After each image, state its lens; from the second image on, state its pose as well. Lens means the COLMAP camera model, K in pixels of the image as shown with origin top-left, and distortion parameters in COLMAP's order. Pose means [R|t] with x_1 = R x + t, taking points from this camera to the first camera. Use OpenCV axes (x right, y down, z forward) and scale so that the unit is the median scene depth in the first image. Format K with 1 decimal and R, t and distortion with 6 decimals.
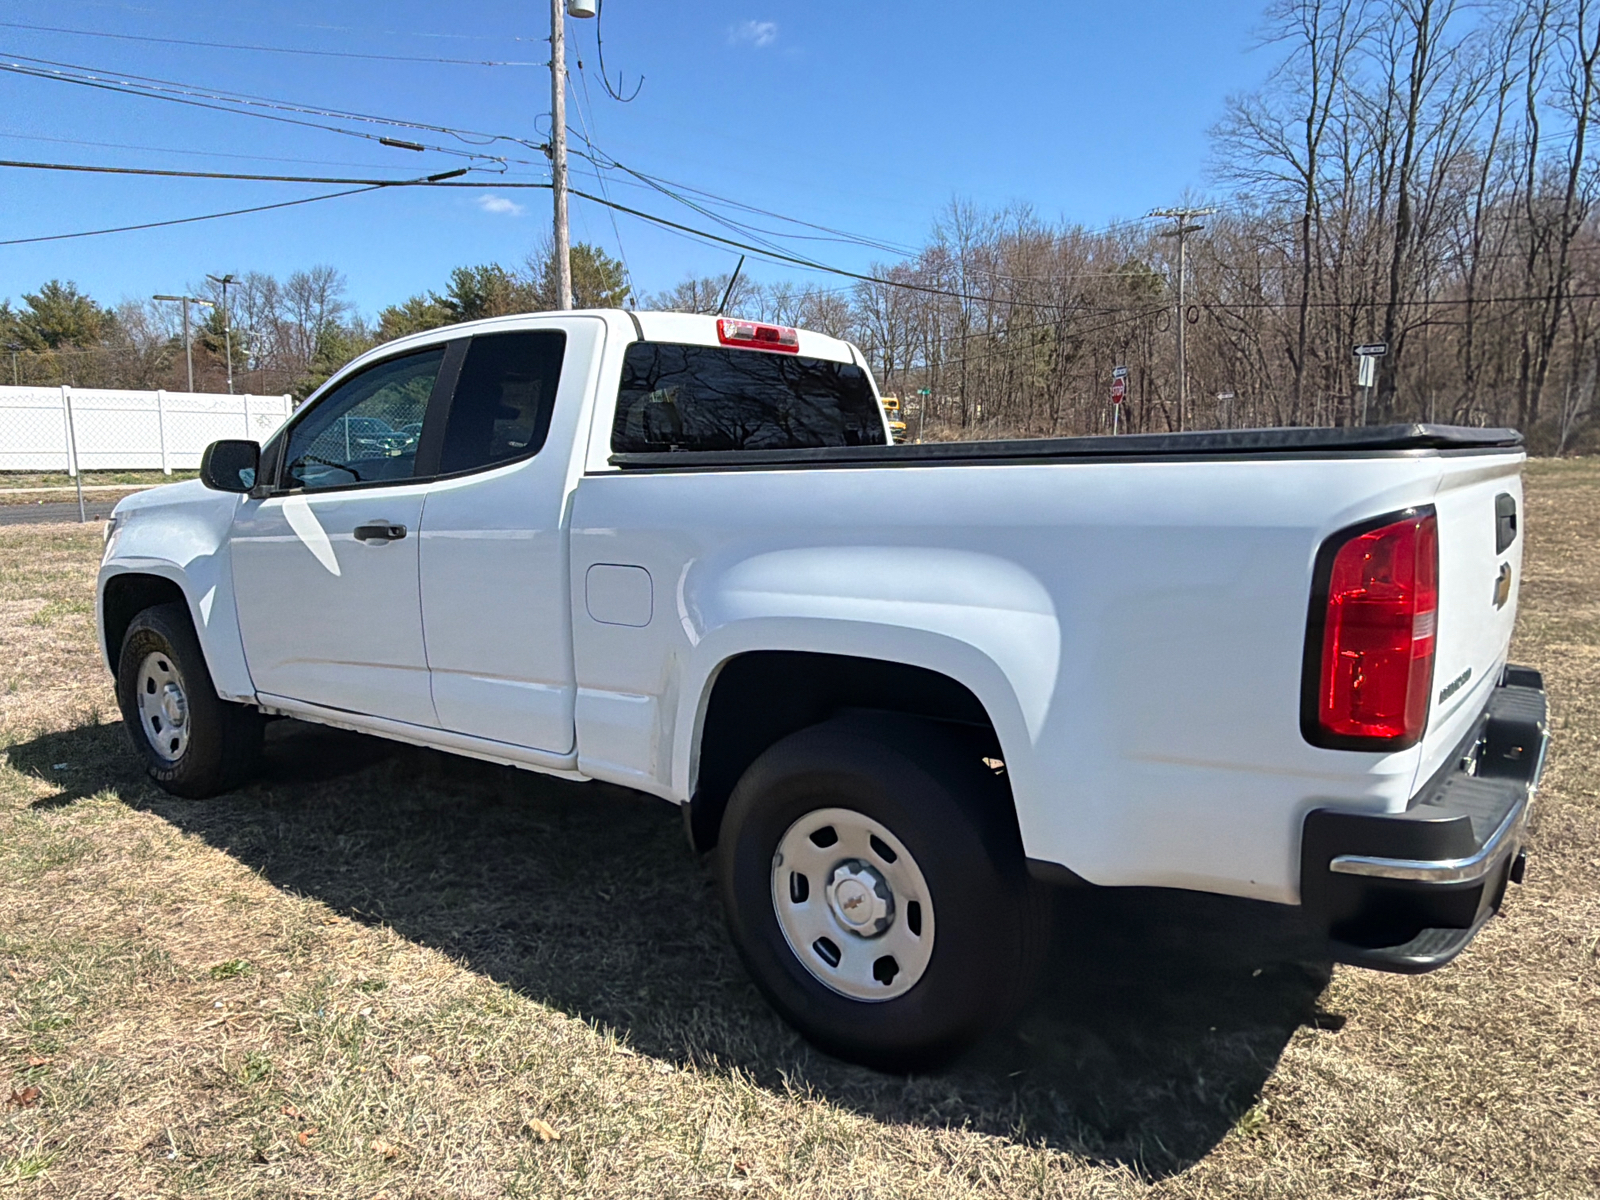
lens RADIAL K [[1126.7, 0, 798.0], [0, 1126.7, 601.0], [0, 0, 1]] dist [-0.000368, 0.001671]
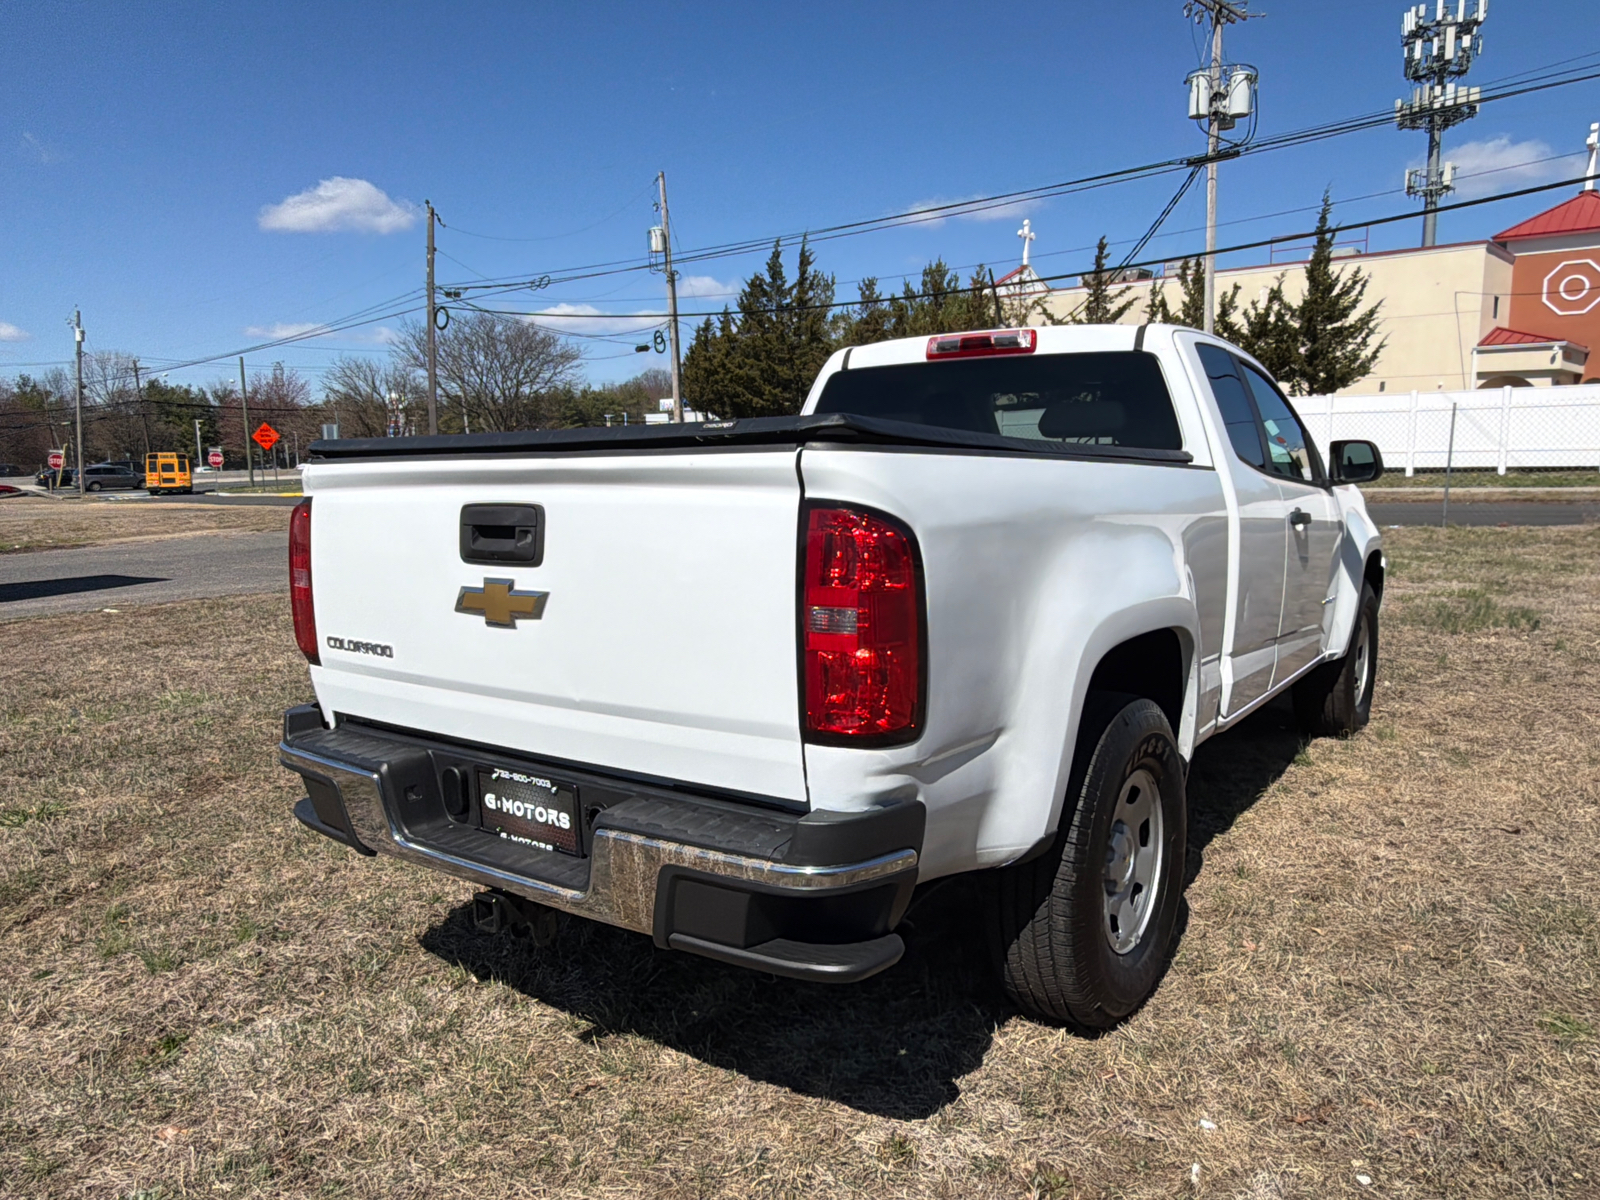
lens RADIAL K [[1126.7, 0, 798.0], [0, 1126.7, 601.0], [0, 0, 1]] dist [-0.000368, 0.001671]
pose [[0.032249, 0.125932, -0.991515, 0.077861], [-0.119827, 0.985362, 0.121253, -0.007830], [0.992271, 0.114900, 0.046867, 0.060393]]
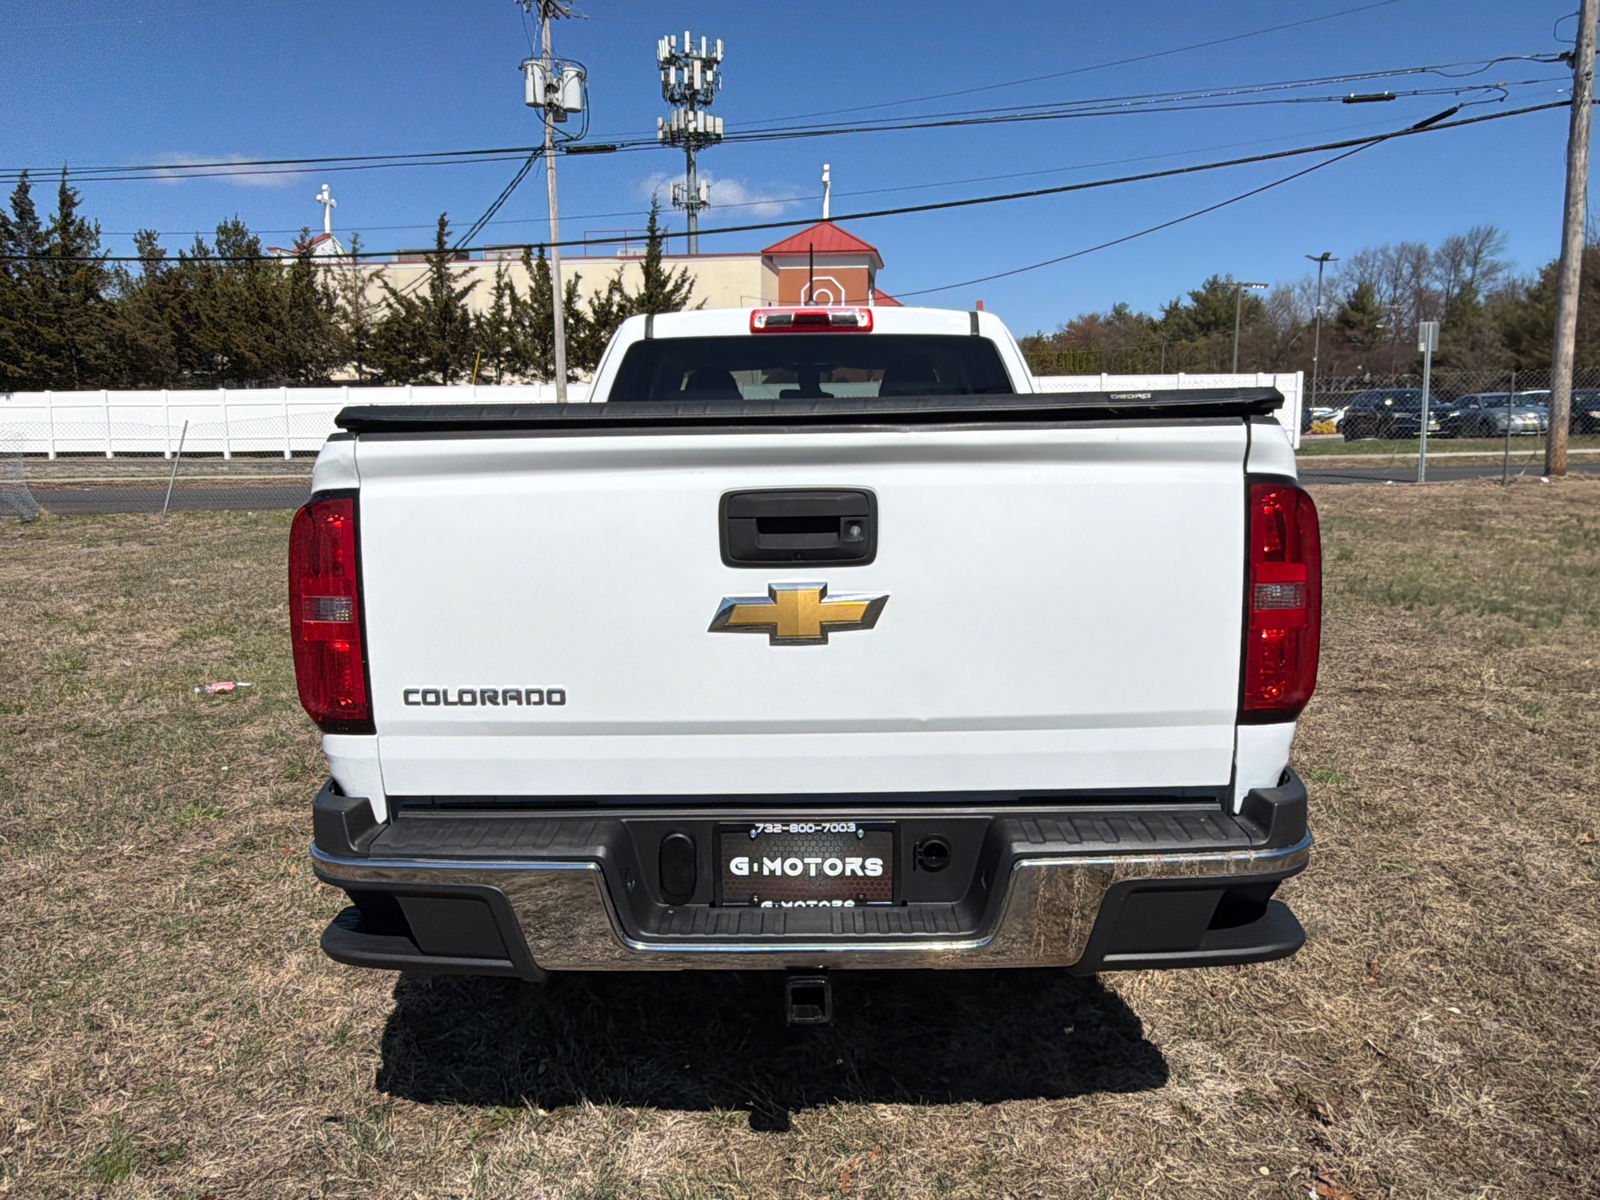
lens RADIAL K [[1126.7, 0, 798.0], [0, 1126.7, 601.0], [0, 0, 1]] dist [-0.000368, 0.001671]
pose [[0.592798, 0.113555, -0.797305, 0.060926], [-0.096807, 0.992878, 0.069433, -0.003650], [0.799512, 0.036025, 0.599569, 0.028203]]
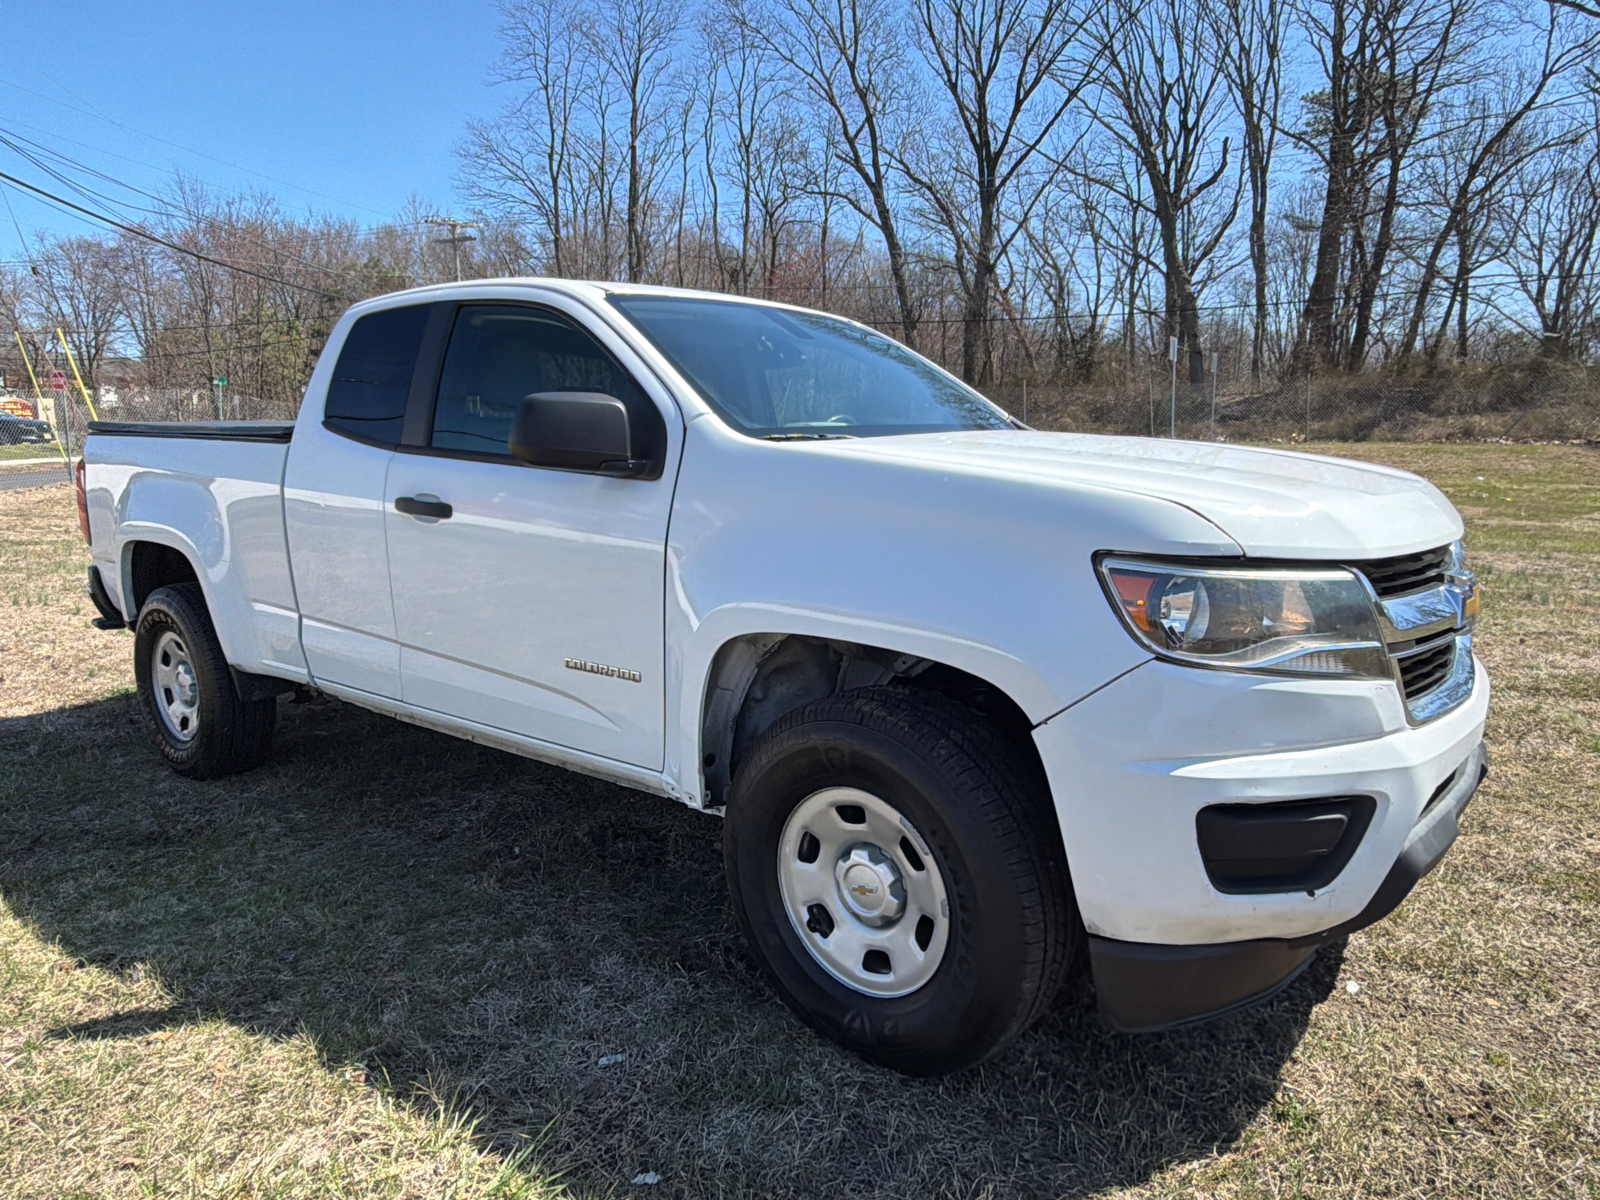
lens RADIAL K [[1067.1, 0, 800.0], [0, 1067.1, 600.0], [0, 0, 1]] dist [-0.002566, 0.001674]
pose [[0.767493, -0.104397, 0.632500, -0.097144], [0.096786, 0.994211, 0.046656, 0.002341], [-0.633709, 0.025409, 0.773154, -0.001472]]
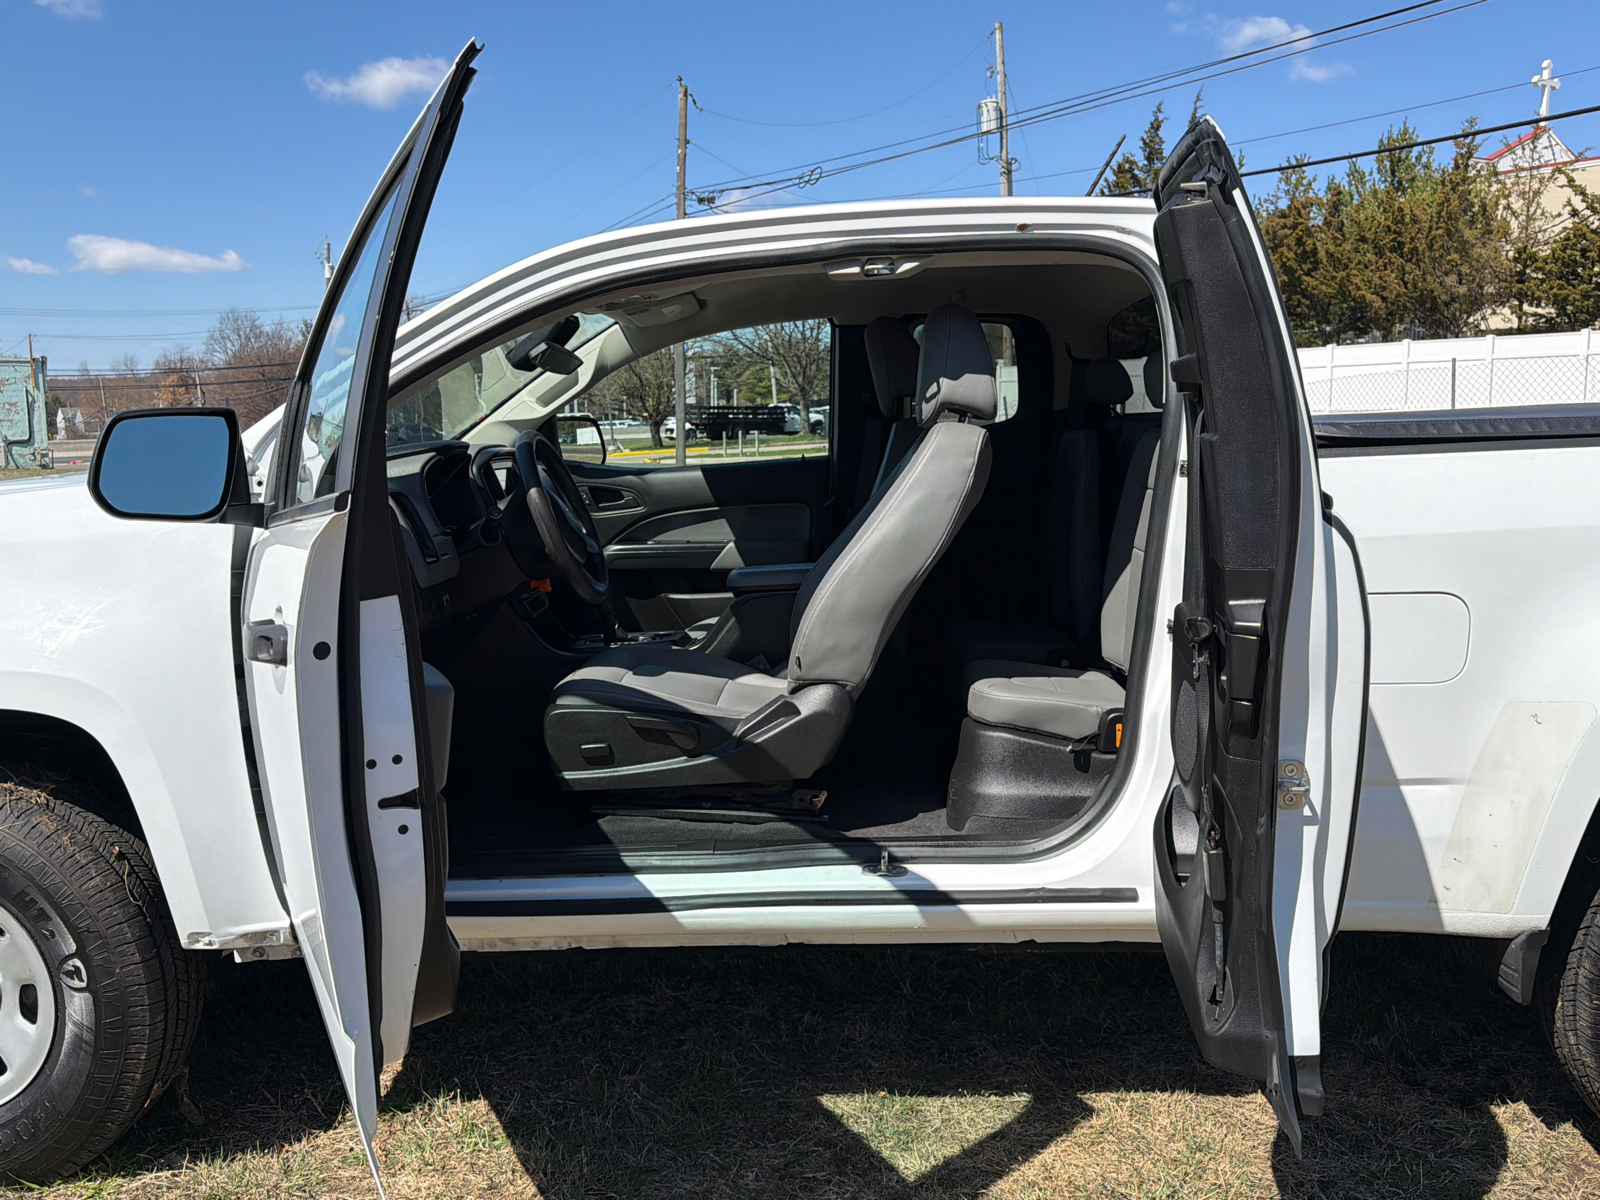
lens RADIAL K [[1399.1, 0, 800.0], [0, 1399.1, 600.0], [0, 0, 1]] dist [0.107963, -0.180690]
pose [[-0.242847, 0.128965, -0.961454, 0.012022], [-0.113139, 0.980594, 0.160109, -0.010907], [0.963444, 0.147660, -0.223543, 0.078405]]
